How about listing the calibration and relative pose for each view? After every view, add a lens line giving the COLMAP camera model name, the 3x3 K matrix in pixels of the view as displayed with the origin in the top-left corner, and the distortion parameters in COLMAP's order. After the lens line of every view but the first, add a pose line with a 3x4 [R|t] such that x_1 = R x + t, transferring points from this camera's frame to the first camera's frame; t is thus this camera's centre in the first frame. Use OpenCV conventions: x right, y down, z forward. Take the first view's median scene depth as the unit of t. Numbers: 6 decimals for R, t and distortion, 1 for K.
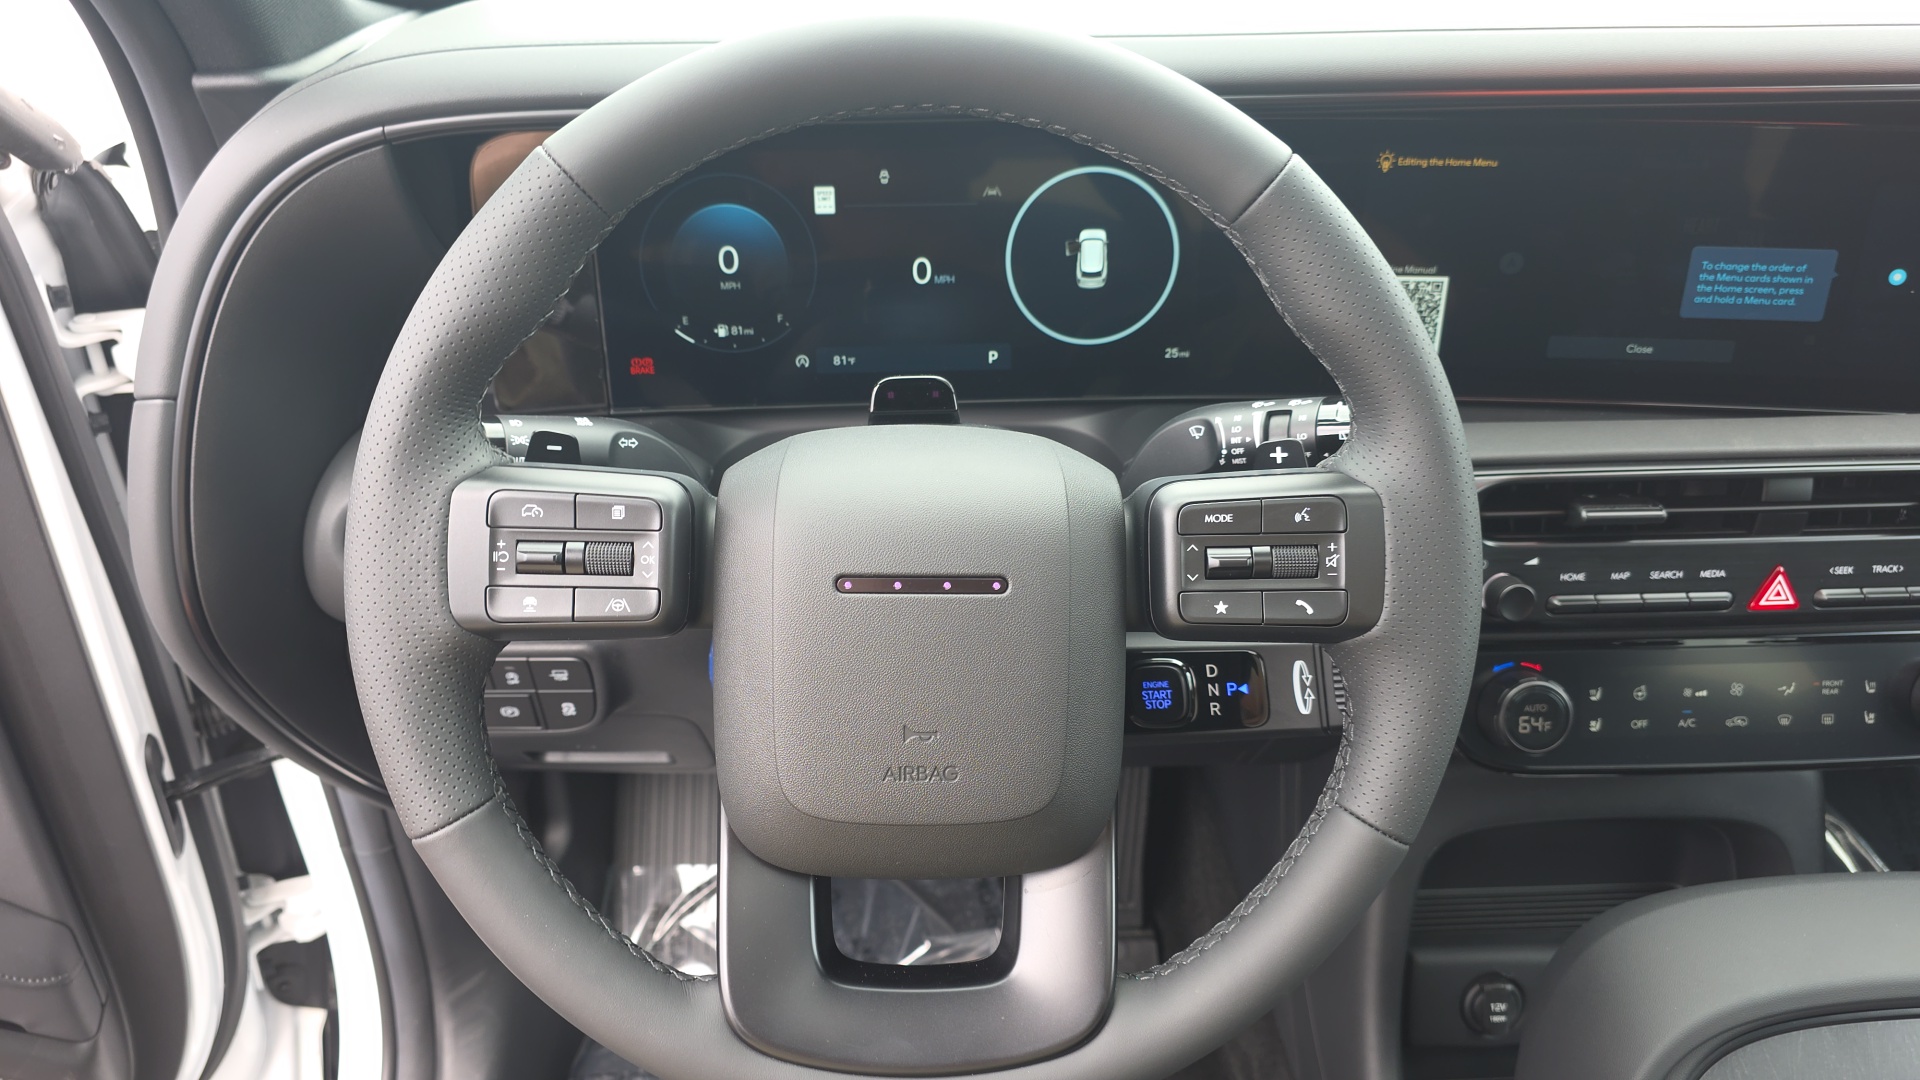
lens RADIAL K [[1307.2, 0, 937.2], [0, 1307.2, 550.5], [0, 0, 1]] dist [0.045133, -0.056568]
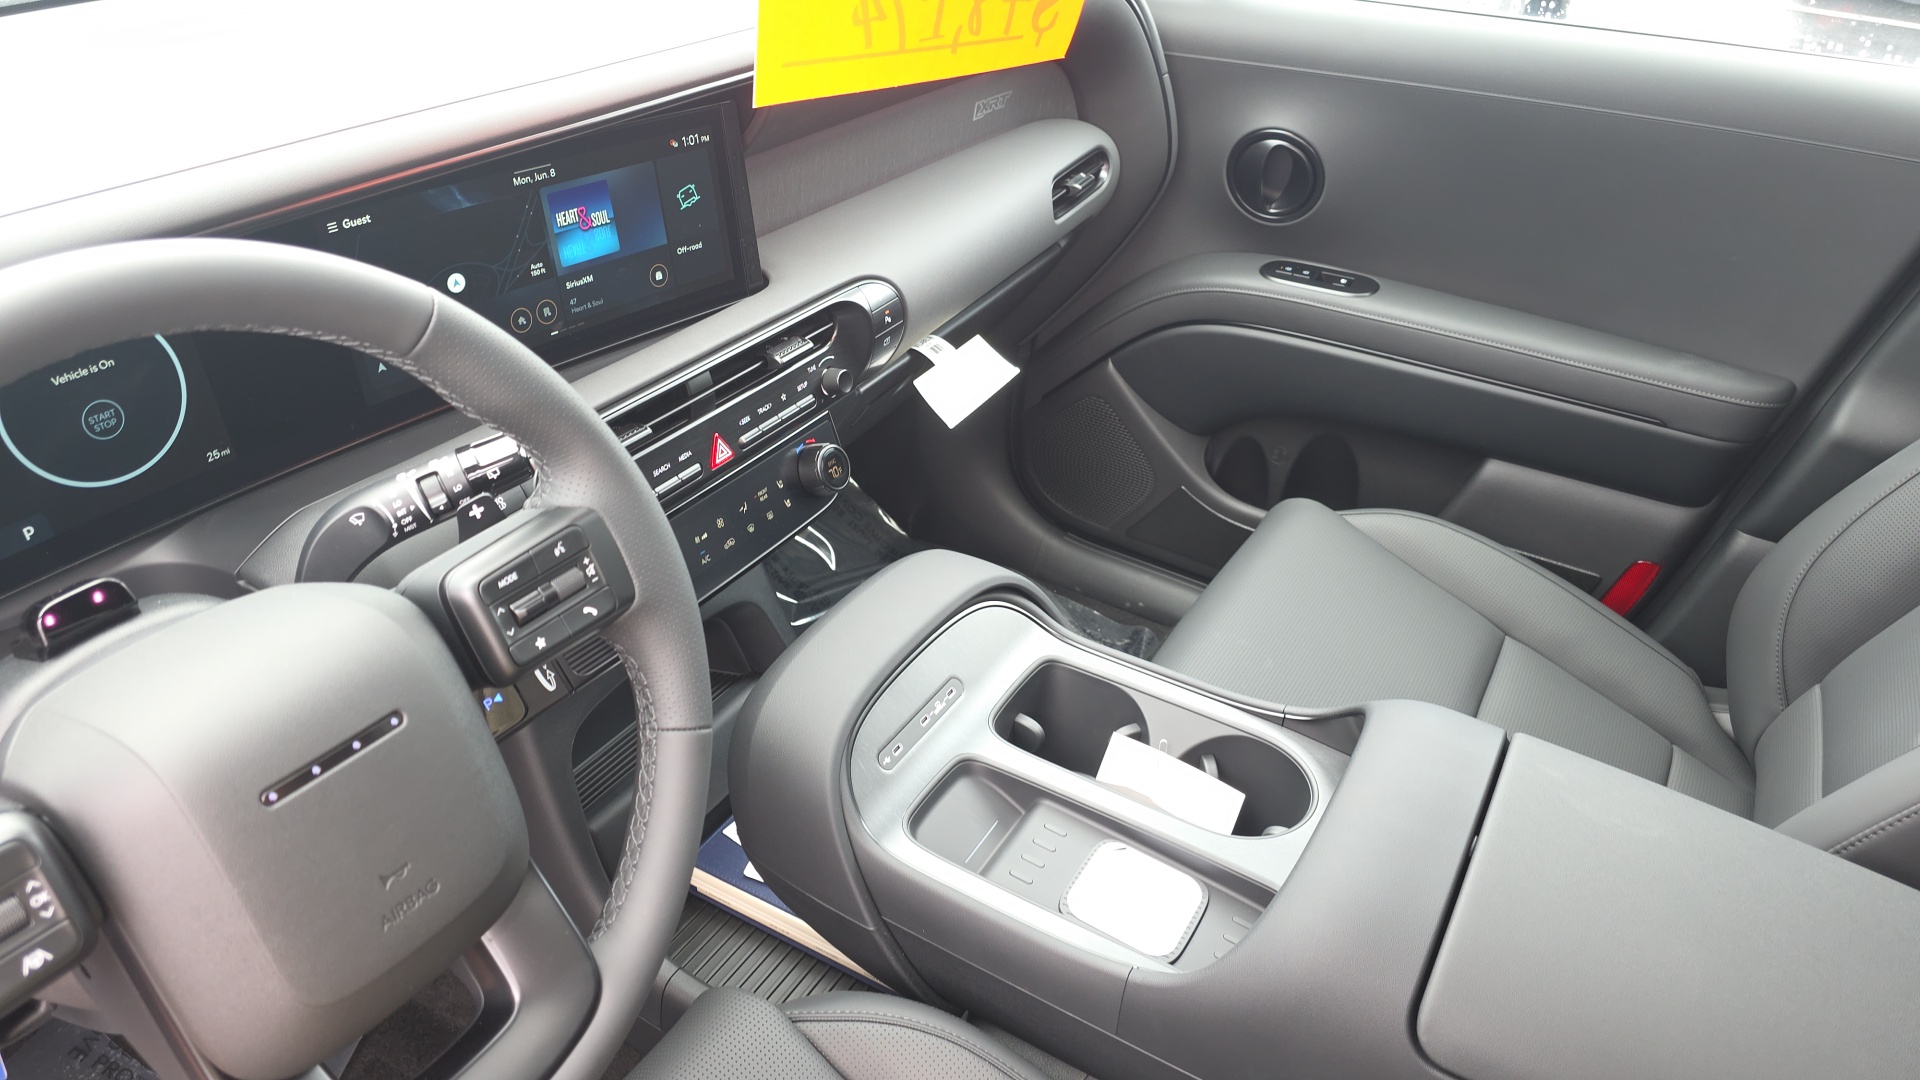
lens RADIAL K [[1307.2, 0, 967.2], [0, 1307.2, 531.4], [0, 0, 1]] dist [0.045133, -0.056568]
pose [[0.526494, -0.420805, 0.738733, -0.338849], [0.368526, 0.895999, 0.247741, -0.159669], [-0.766154, 0.141808, 0.626816, -0.082962]]
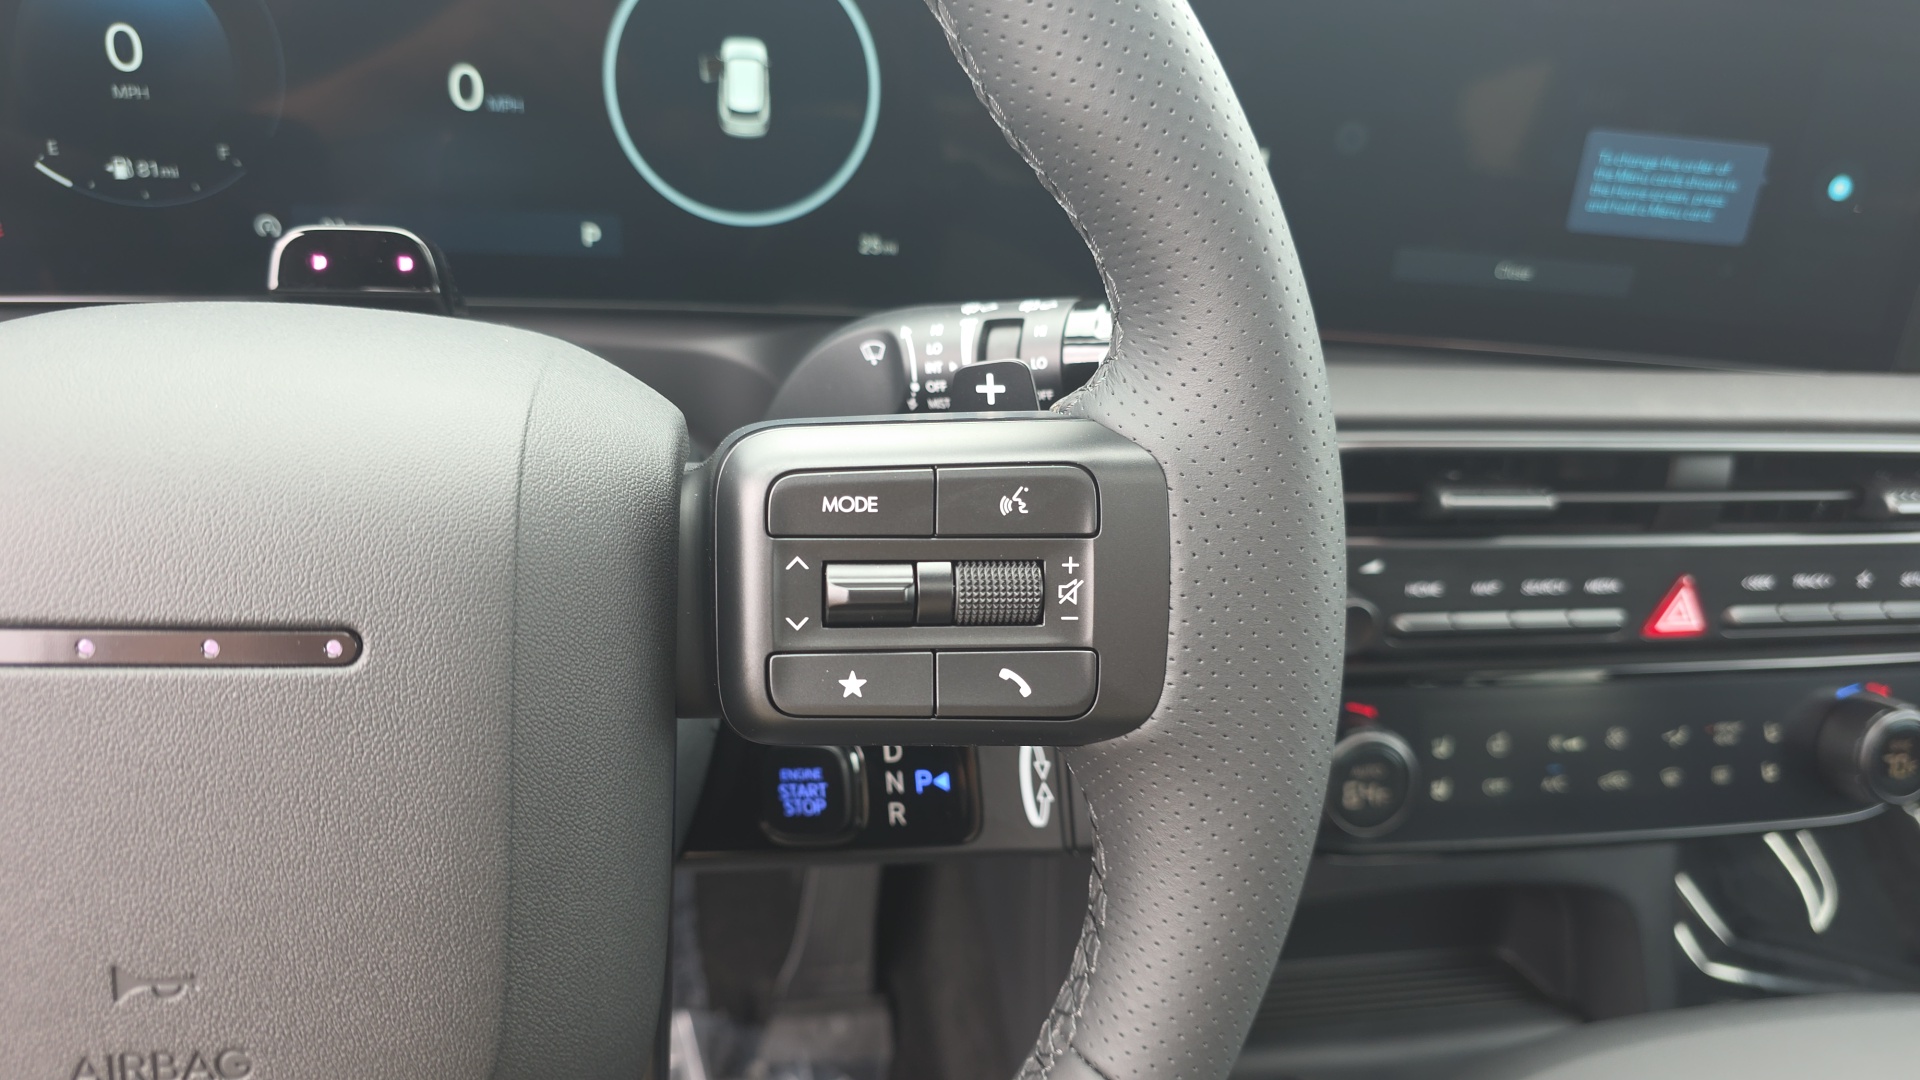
lens RADIAL K [[1307.2, 0, 947.2], [0, 1307.2, 557.5], [0, 0, 1]] dist [0.045133, -0.056568]
pose [[0.986916, 0.011111, 0.160853, 0.130311], [-0.015940, 0.999459, 0.028762, -0.014497], [-0.160446, -0.030949, 0.986559, 0.384339]]
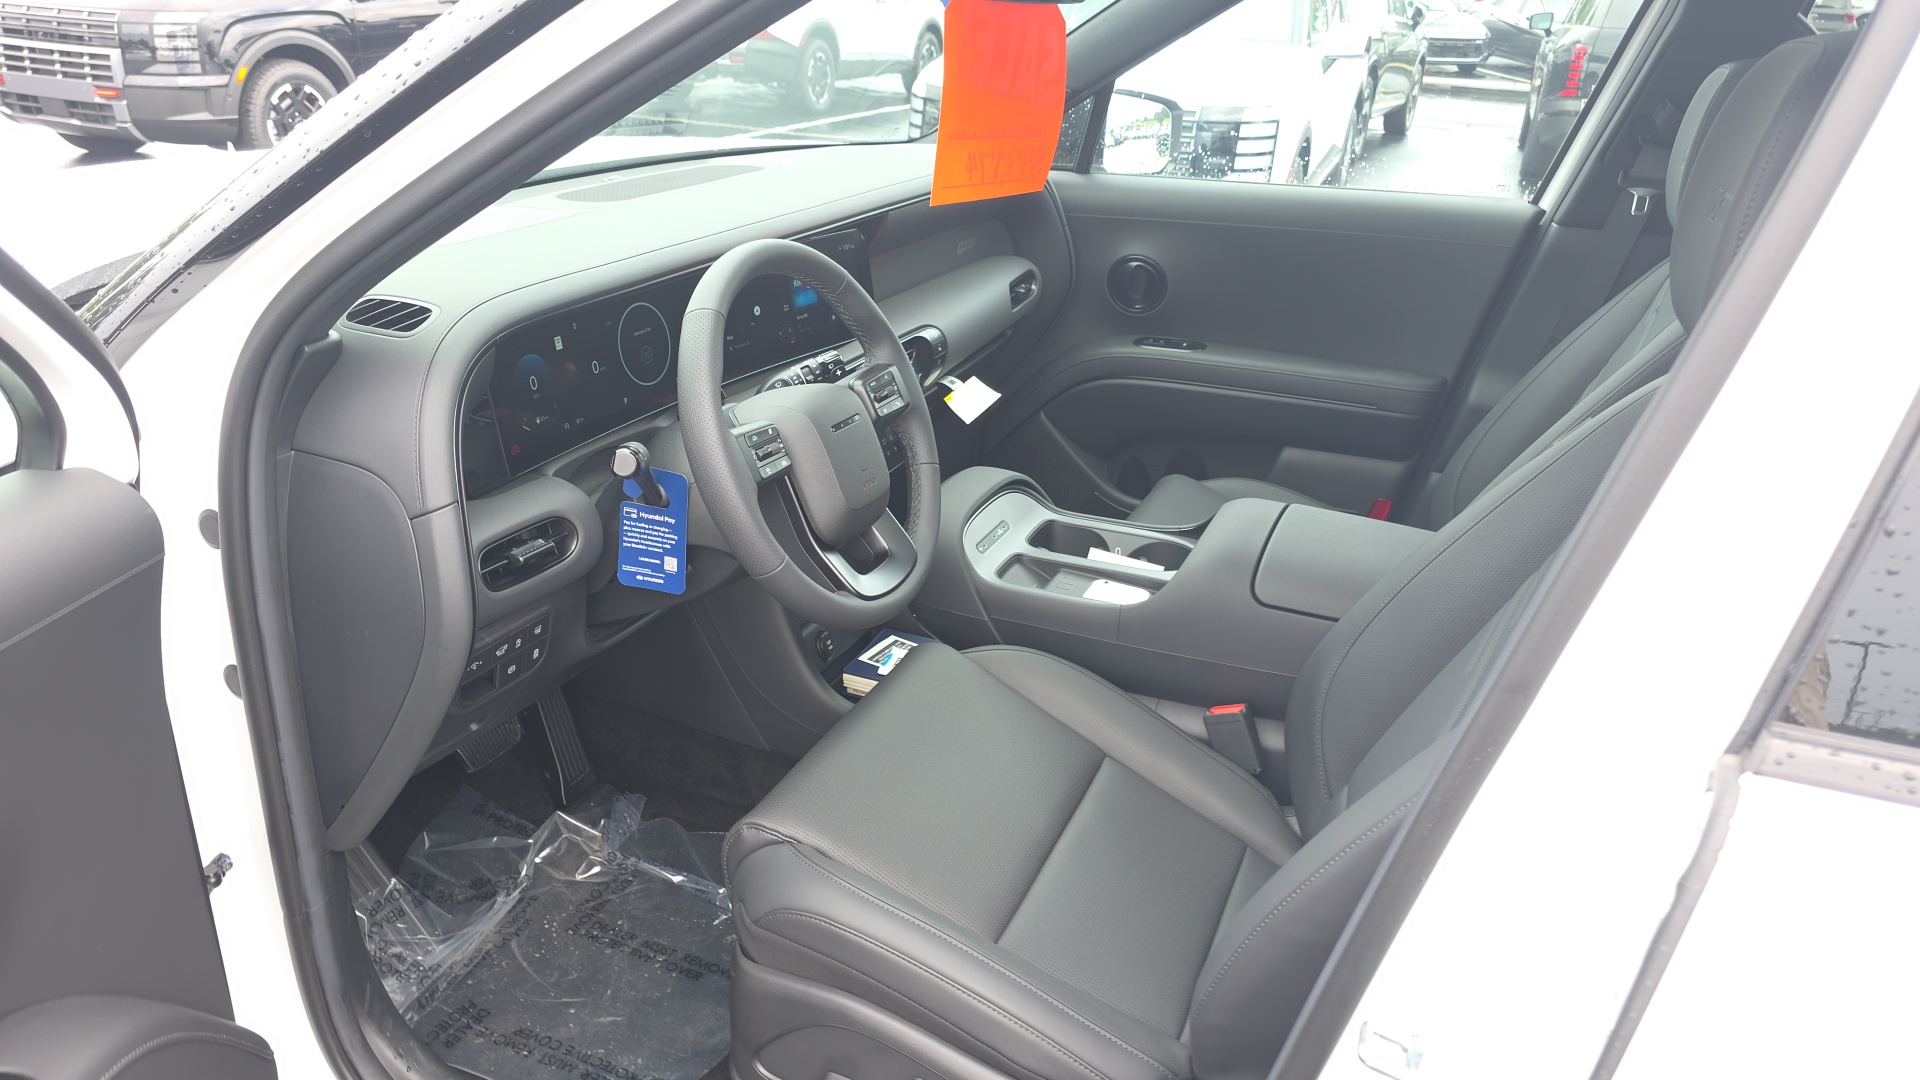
lens RADIAL K [[1307.2, 0, 973.0], [0, 1307.2, 549.6], [0, 0, 1]] dist [0.045133, -0.056568]
pose [[0.411400, -0.339381, 0.845914, -1.796730], [0.415045, 0.896040, 0.157639, -0.045564], [-0.811473, 0.286240, 0.509489, -0.473528]]
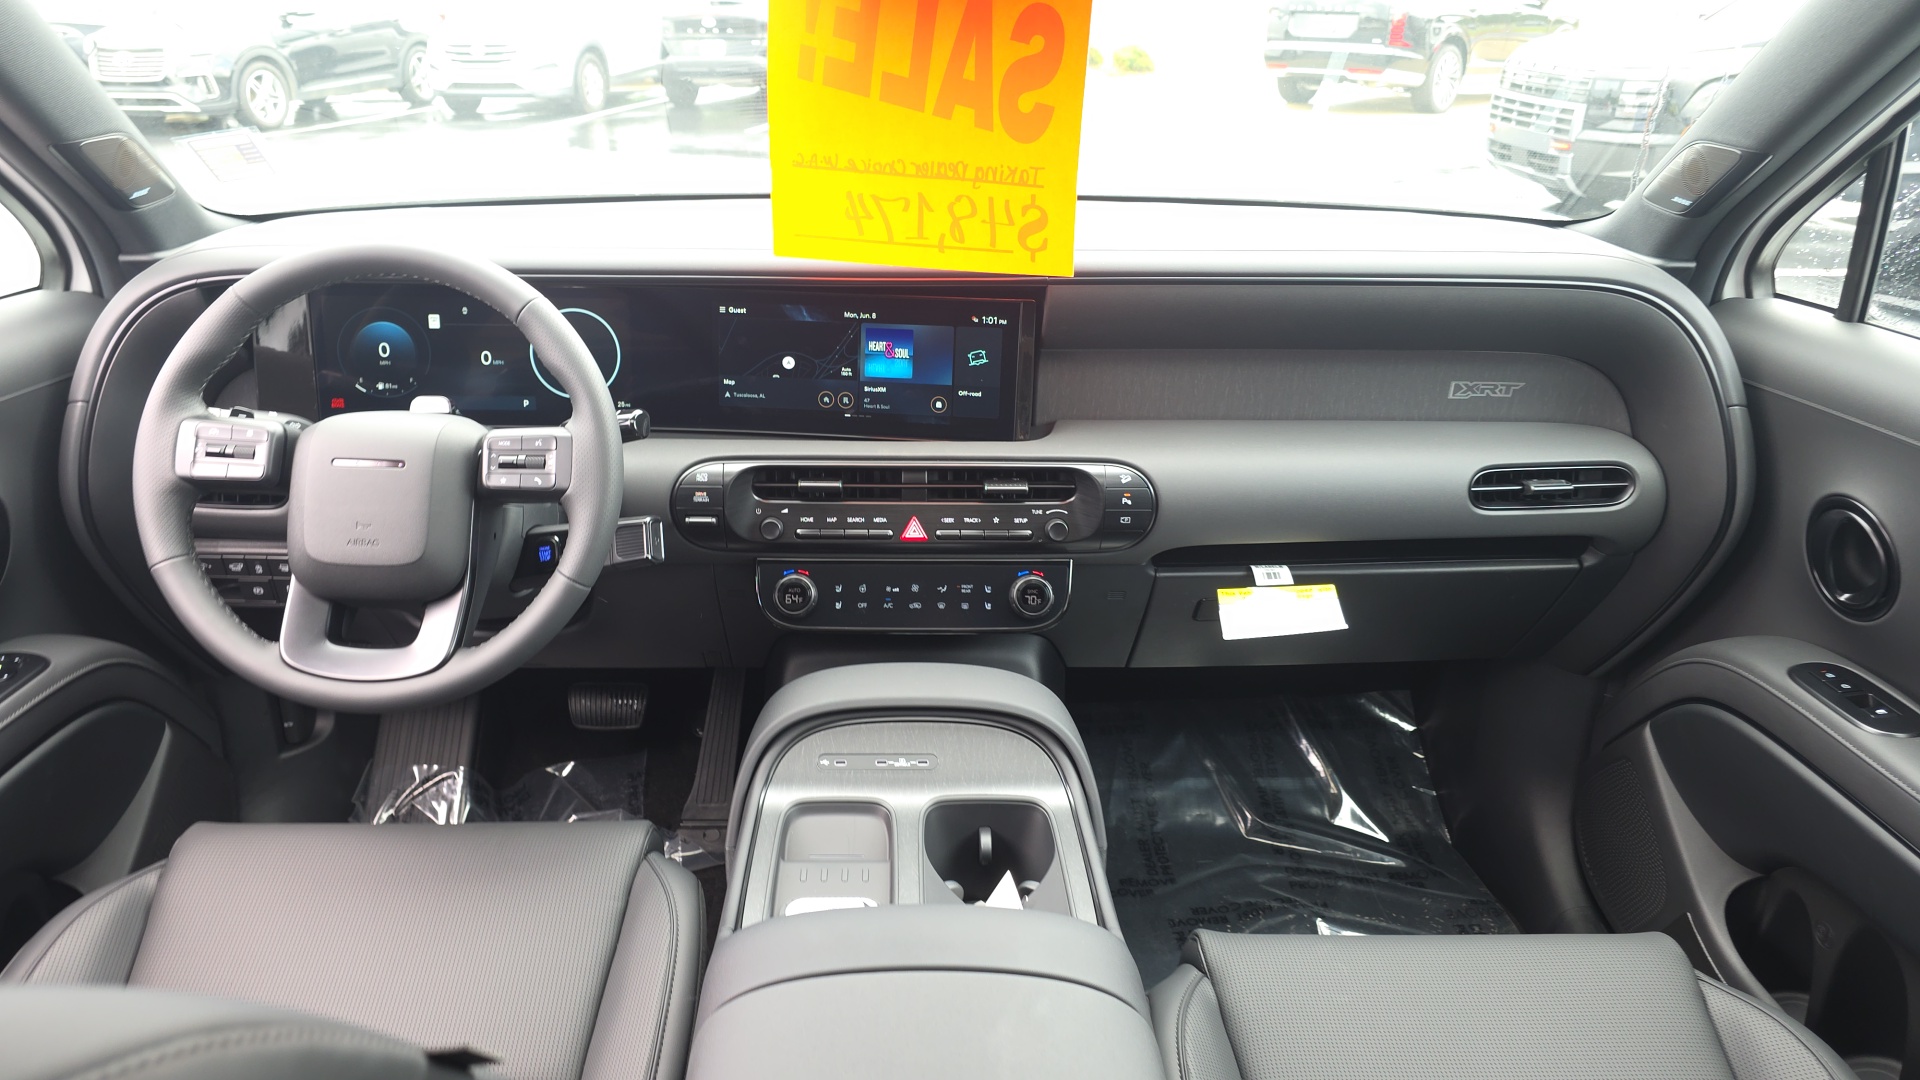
lens RADIAL K [[1307.2, 0, 926.9], [0, 1307.2, 530.5], [0, 0, 1]] dist [0.045133, -0.056568]
pose [[0.999525, 0.023348, -0.020108, 0.780913], [-0.025978, 0.989465, -0.142419, 0.340927], [0.016571, 0.142874, 0.989602, -1.000392]]
